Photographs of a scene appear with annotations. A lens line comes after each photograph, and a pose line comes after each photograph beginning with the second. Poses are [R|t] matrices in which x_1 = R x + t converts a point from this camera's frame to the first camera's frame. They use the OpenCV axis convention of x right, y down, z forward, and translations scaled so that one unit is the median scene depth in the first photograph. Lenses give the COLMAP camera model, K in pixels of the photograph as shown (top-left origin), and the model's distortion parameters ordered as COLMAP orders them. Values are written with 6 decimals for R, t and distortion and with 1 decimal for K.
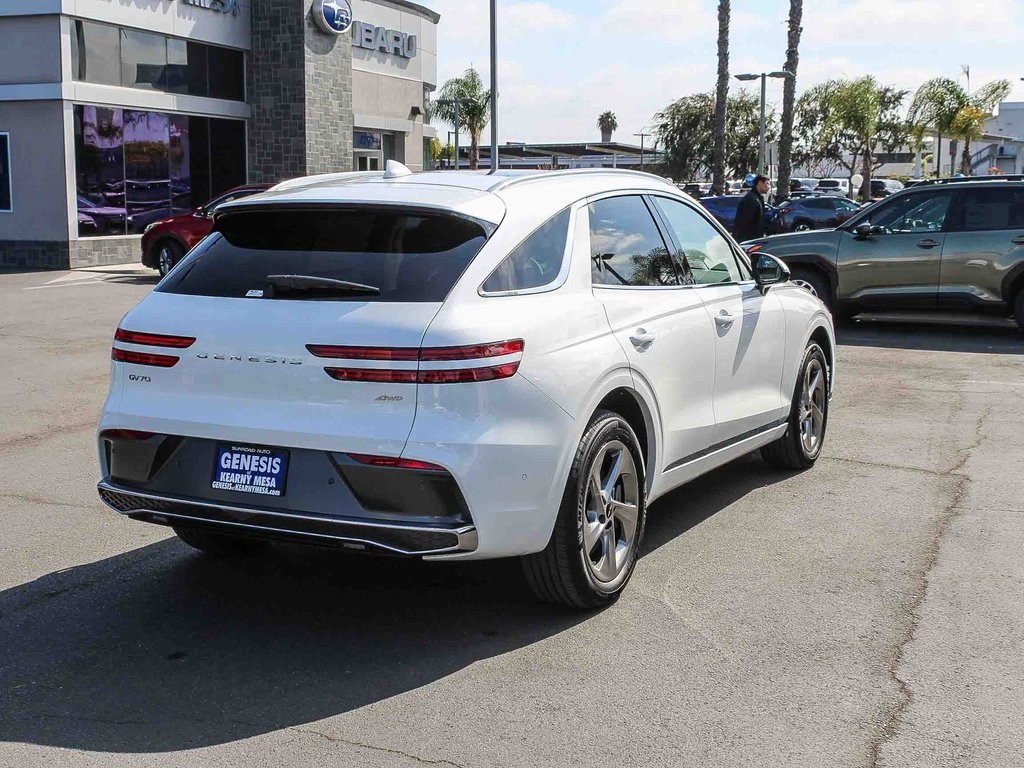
lens RADIAL K [[1306.7, 0, 512.0], [0, 1306.7, 384.0], [0, 0, 1]] dist [-0.006426, 0.007801]
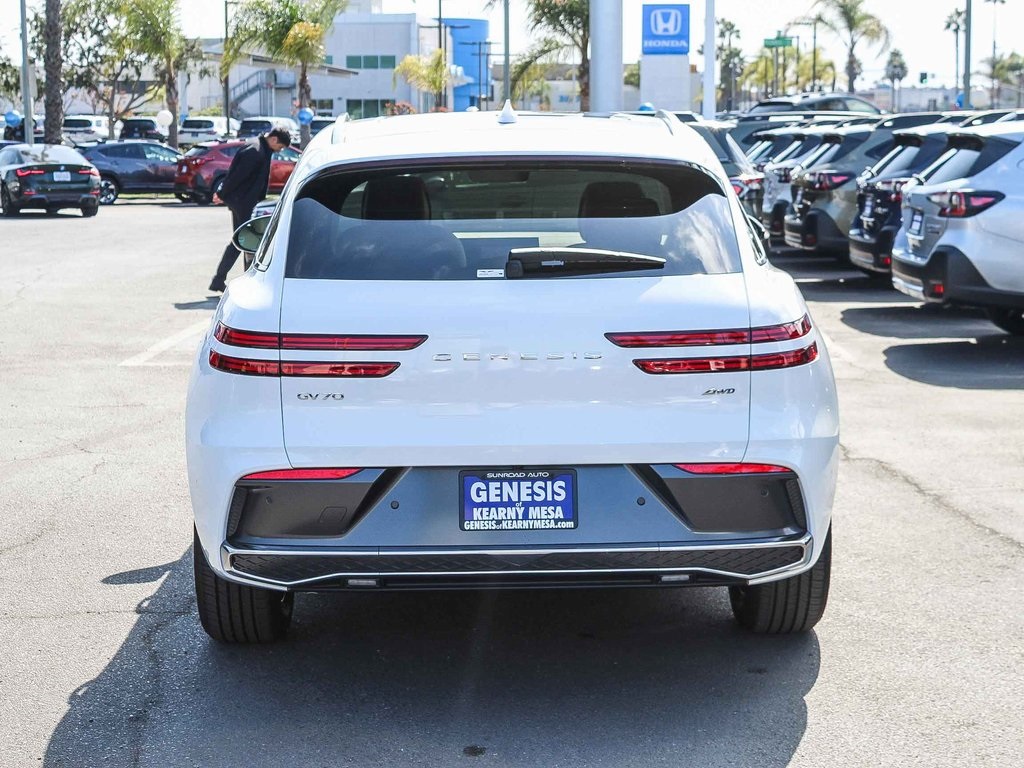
lens RADIAL K [[1831.8, 0, 512.0], [0, 1831.8, 384.0], [0, 0, 1]] dist [-0.011475, 0.016836]
pose [[0.876146, -0.070173, 0.476911, -0.713170], [0.075079, 0.997139, 0.008790, -0.012859], [-0.476163, 0.028104, 0.878908, 0.045967]]
